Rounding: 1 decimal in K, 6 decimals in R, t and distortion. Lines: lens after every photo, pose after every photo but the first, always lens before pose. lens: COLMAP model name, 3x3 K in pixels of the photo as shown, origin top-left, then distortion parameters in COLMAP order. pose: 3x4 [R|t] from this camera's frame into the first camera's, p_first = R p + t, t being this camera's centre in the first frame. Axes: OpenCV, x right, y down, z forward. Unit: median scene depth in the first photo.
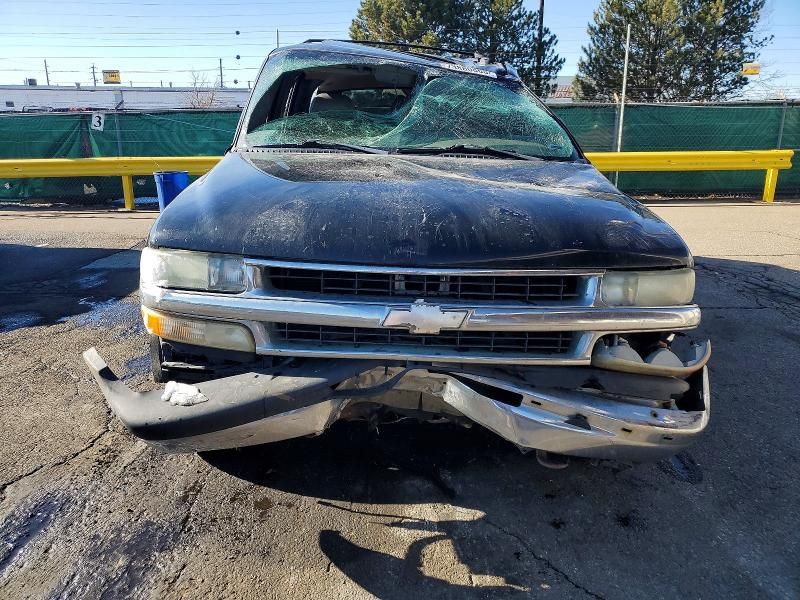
lens RADIAL K [[639.8, 0, 400.0], [0, 639.8, 300.0], [0, 0, 1]] dist [0.012538, 0.006004]
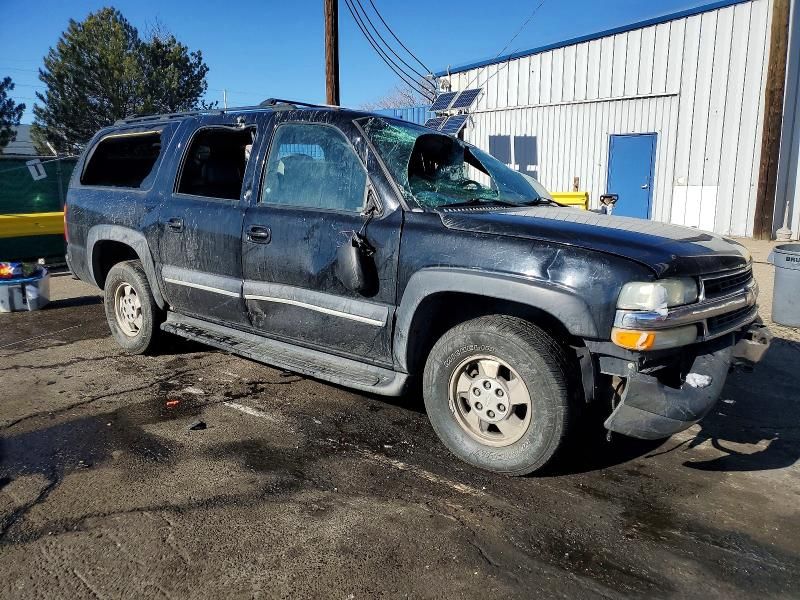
lens RADIAL K [[639.8, 0, 400.0], [0, 639.8, 300.0], [0, 0, 1]] dist [0.012538, 0.006004]
pose [[0.624600, -0.149554, 0.766491, -0.164455], [0.205362, 0.978402, 0.023555, -0.017248], [-0.753459, 0.142696, 0.641823, 0.053355]]
